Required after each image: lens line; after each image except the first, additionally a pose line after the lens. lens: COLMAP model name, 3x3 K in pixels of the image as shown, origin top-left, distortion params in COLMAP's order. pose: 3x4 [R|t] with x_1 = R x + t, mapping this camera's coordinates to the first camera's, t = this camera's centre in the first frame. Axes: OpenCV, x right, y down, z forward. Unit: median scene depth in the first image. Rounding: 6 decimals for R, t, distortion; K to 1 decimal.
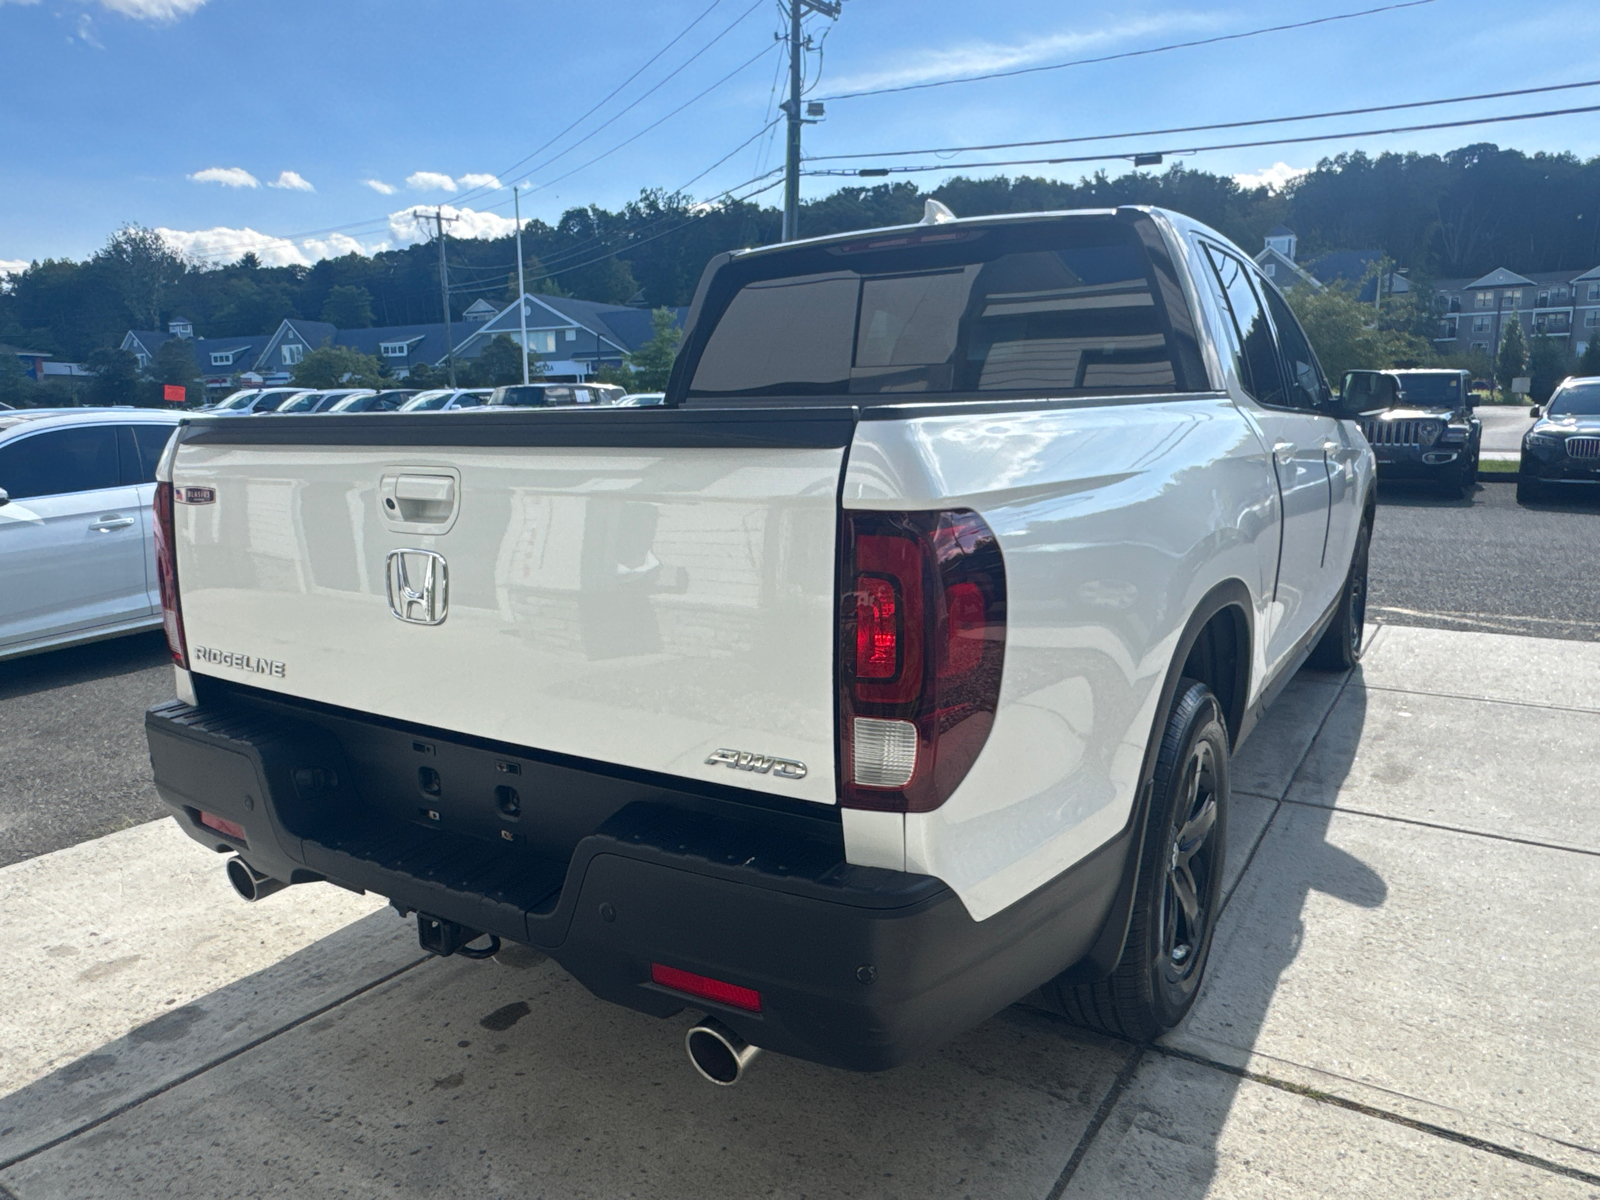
lens RADIAL K [[1083.6, 0, 800.0], [0, 1083.6, 600.0], [0, 0, 1]] dist [-0.003171, 0.000549]
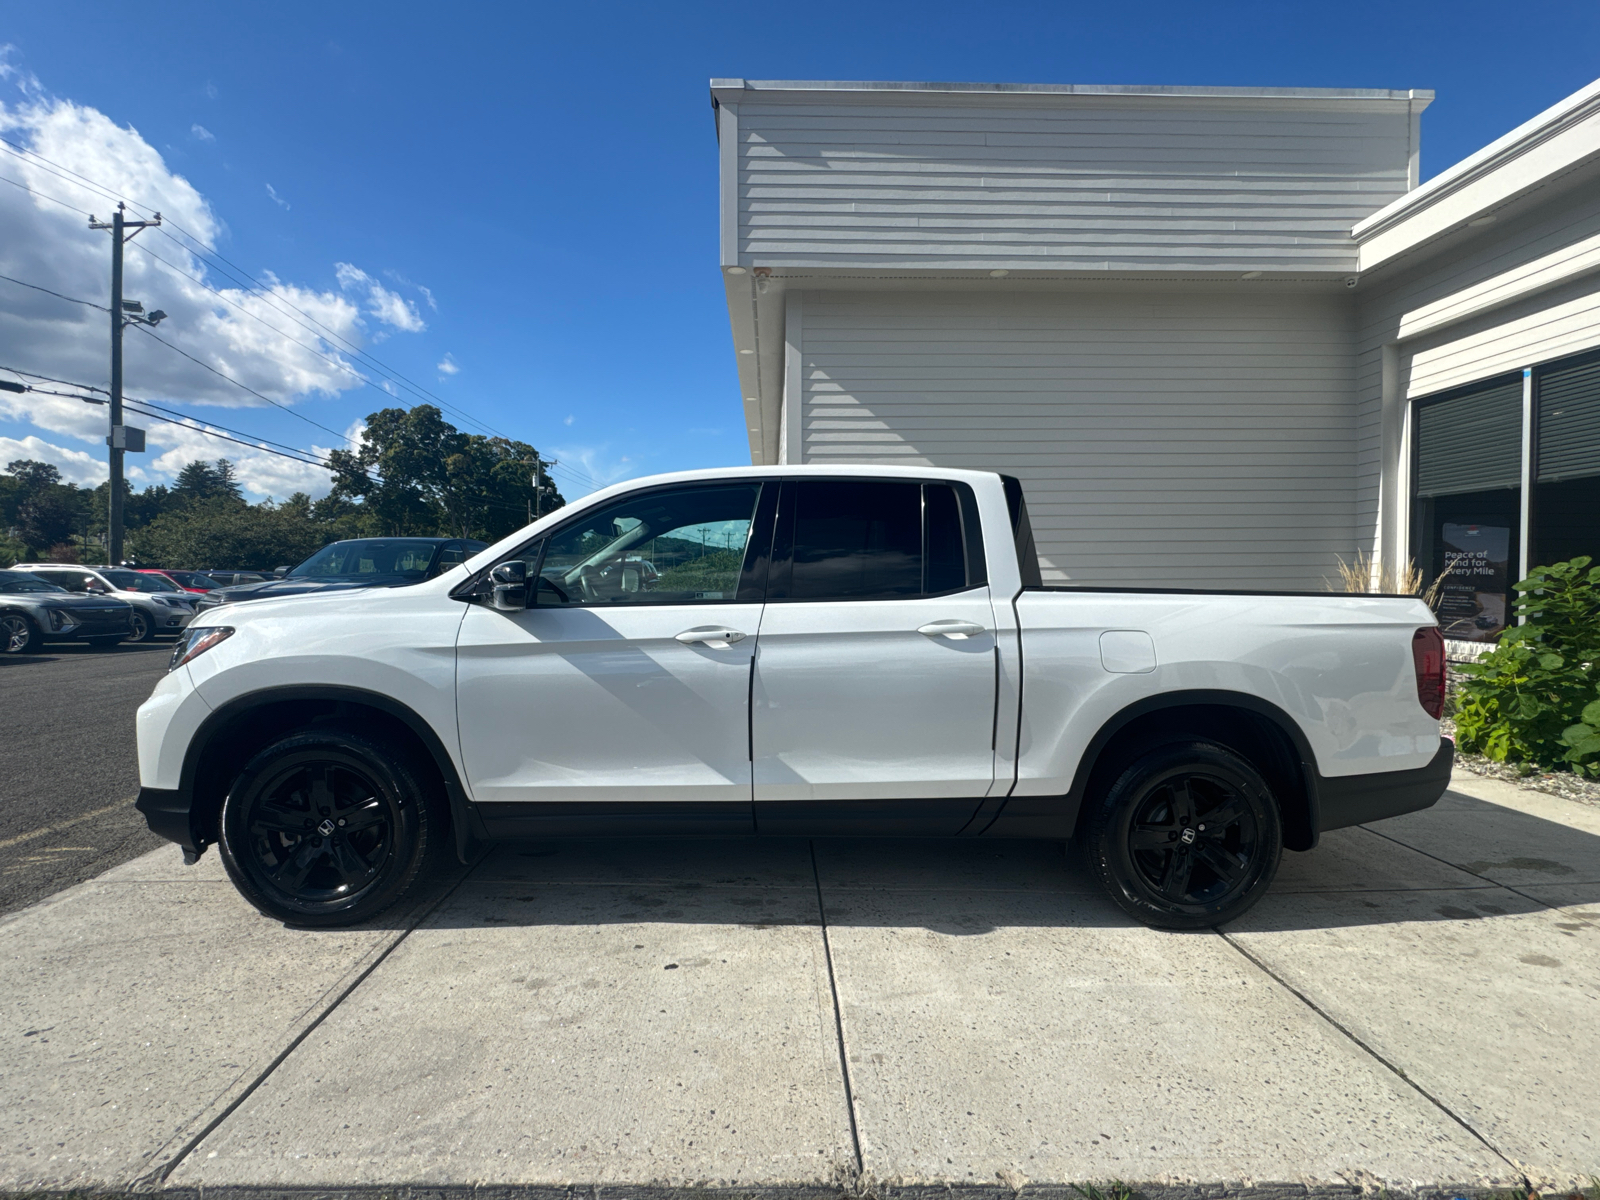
lens RADIAL K [[743.6, 0, 797.6], [0, 743.6, 601.5], [0, 0, 1]] dist [-0.007354, 0.000275]
pose [[-0.579637, -0.013033, 0.814770, -0.544333], [0.142153, 0.982923, 0.116852, -0.257700], [-0.802380, 0.183554, -0.567886, 1.449028]]
